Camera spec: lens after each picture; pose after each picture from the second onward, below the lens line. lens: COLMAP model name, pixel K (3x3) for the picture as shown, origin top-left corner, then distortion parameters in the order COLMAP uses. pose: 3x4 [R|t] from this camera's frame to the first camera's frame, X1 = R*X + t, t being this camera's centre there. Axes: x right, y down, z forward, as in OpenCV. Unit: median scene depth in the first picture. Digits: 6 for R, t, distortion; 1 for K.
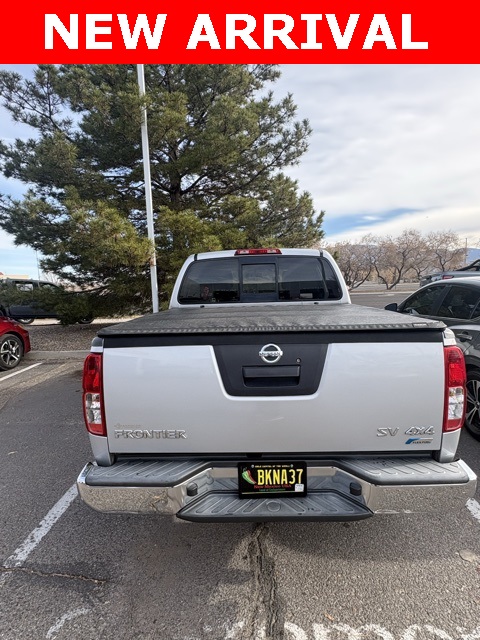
lens RADIAL K [[342.8, 0, 239.4], [0, 342.8, 320.8], [0, 0, 1]] dist [-0.001343, 0.001090]
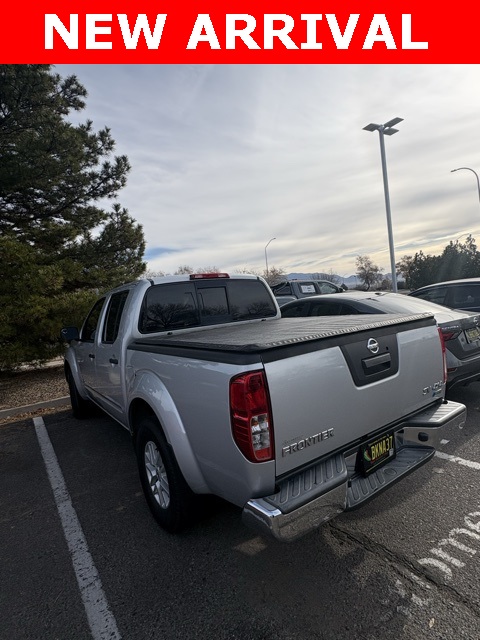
lens RADIAL K [[342.8, 0, 240.8], [0, 342.8, 320.5], [0, 0, 1]] dist [-0.001343, 0.001090]
pose [[0.799424, -0.078304, 0.595642, -0.849853], [0.139316, 0.988605, -0.057016, 0.007180], [-0.584390, 0.128563, 0.801224, 0.225900]]
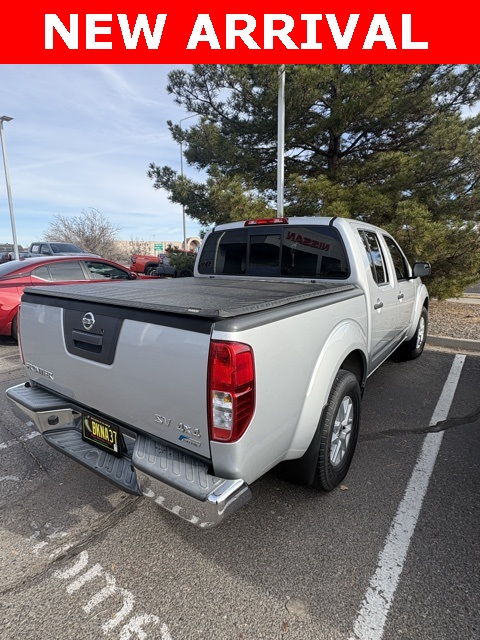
lens RADIAL K [[342.8, 0, 238.6], [0, 342.8, 319.7], [0, 0, 1]] dist [-0.001343, 0.001090]
pose [[0.831283, 0.128921, -0.540693, 0.900291], [-0.082102, 0.990540, 0.109955, -0.057452], [0.549753, -0.047012, 0.834003, 0.287647]]
